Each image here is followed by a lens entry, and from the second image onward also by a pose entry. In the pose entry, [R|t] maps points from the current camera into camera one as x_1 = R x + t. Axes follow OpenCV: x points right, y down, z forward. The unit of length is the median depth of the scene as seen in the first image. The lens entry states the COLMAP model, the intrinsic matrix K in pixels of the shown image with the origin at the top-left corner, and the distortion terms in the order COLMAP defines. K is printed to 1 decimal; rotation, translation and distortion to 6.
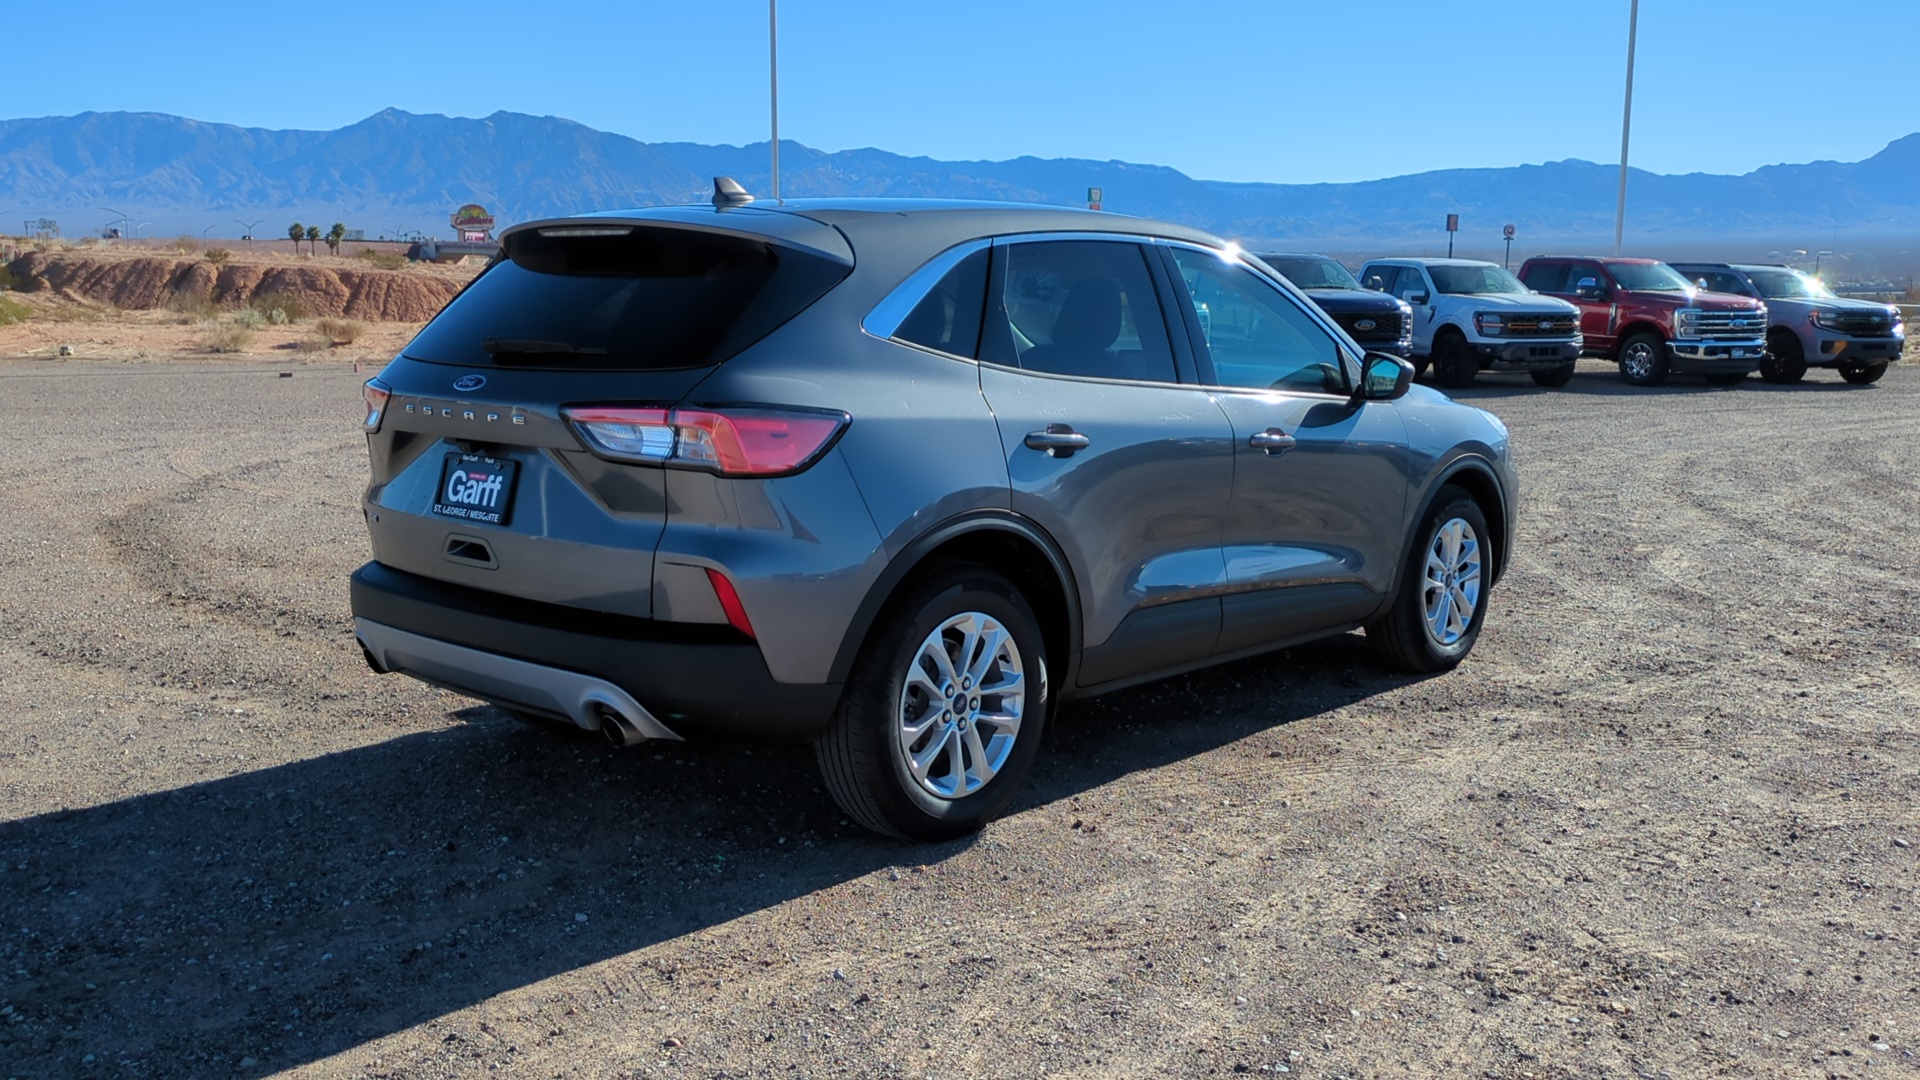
lens RADIAL K [[1625.5, 0, 965.9], [0, 1625.5, 553.1], [0, 0, 1]] dist [0.029931, -0.015966]
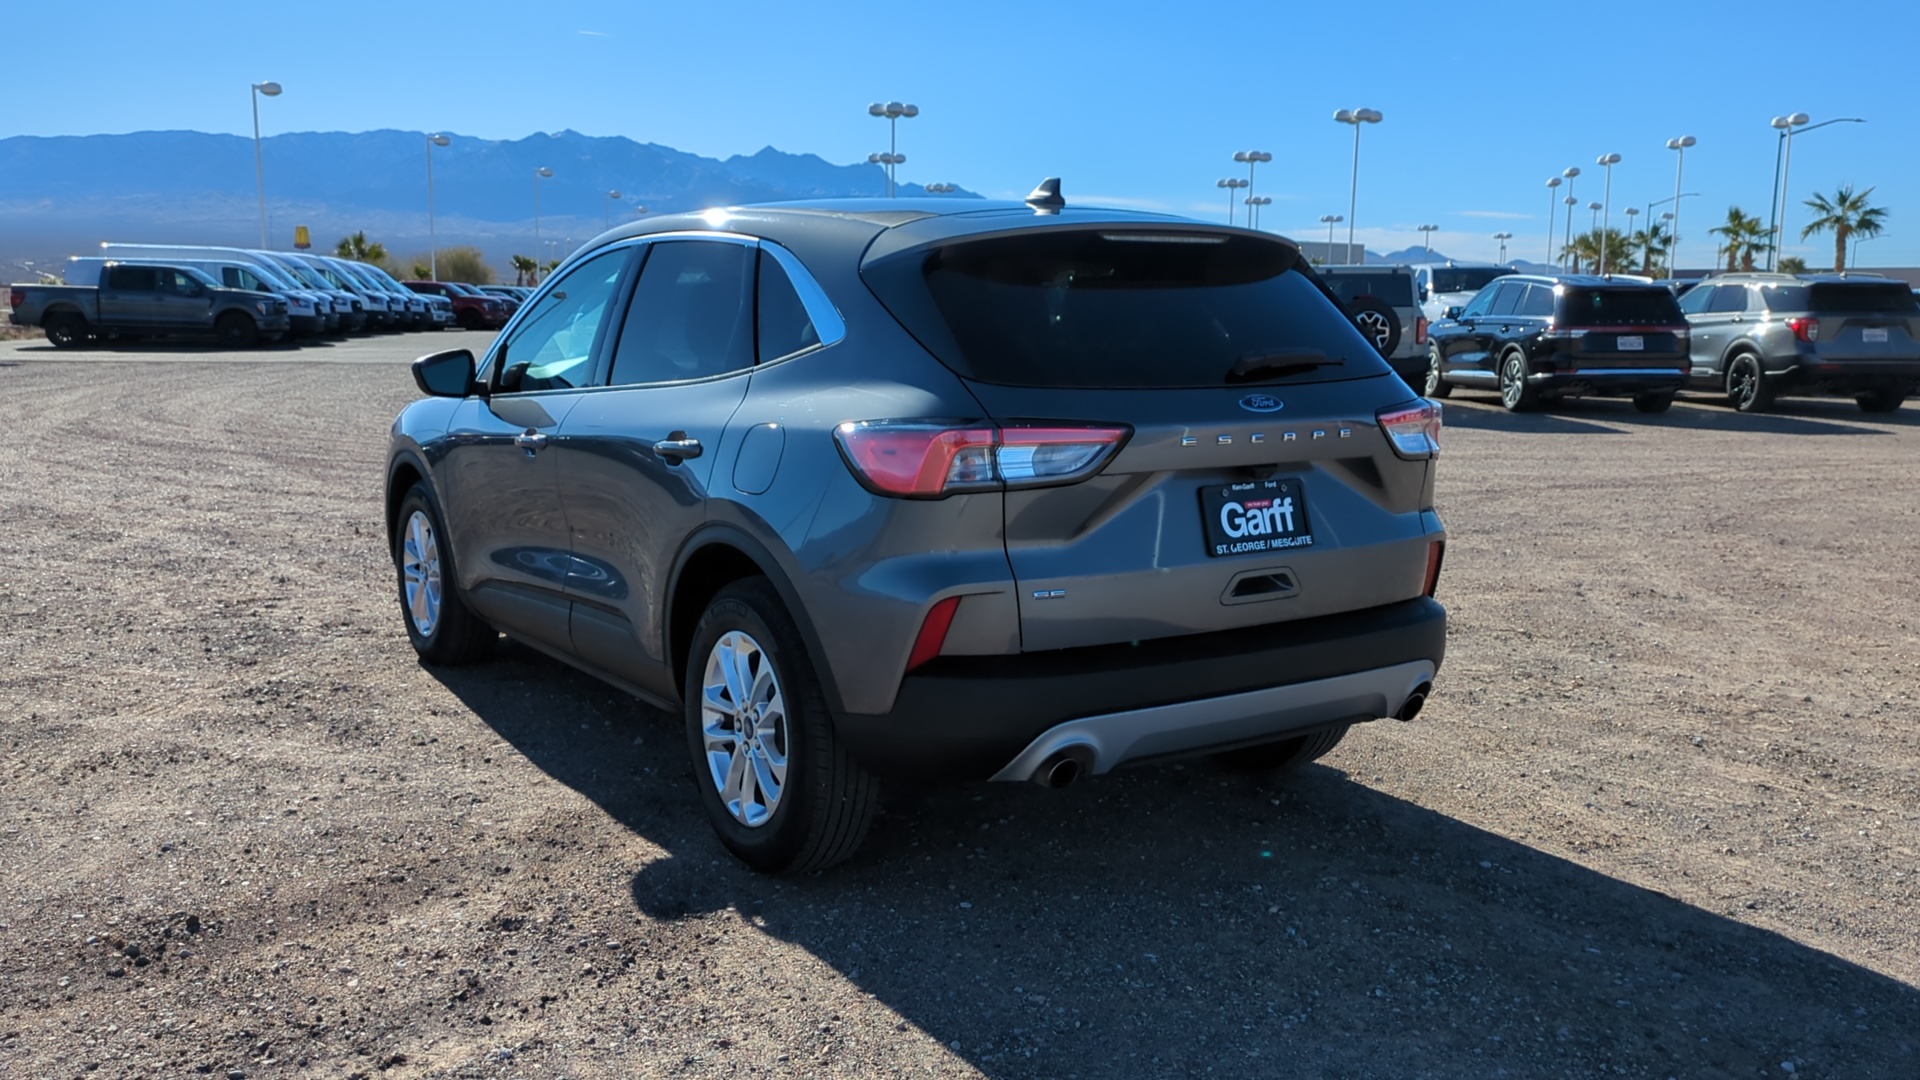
lens RADIAL K [[1601.5, 0, 960.0], [0, 1601.5, 540.0], [0, 0, 1]] dist [0.016863, -0.012264]
pose [[0.282167, -0.151956, 0.947254, -1.217838], [0.150648, 0.982145, 0.112678, -0.155748], [-0.947463, 0.110908, 0.300021, 0.896926]]
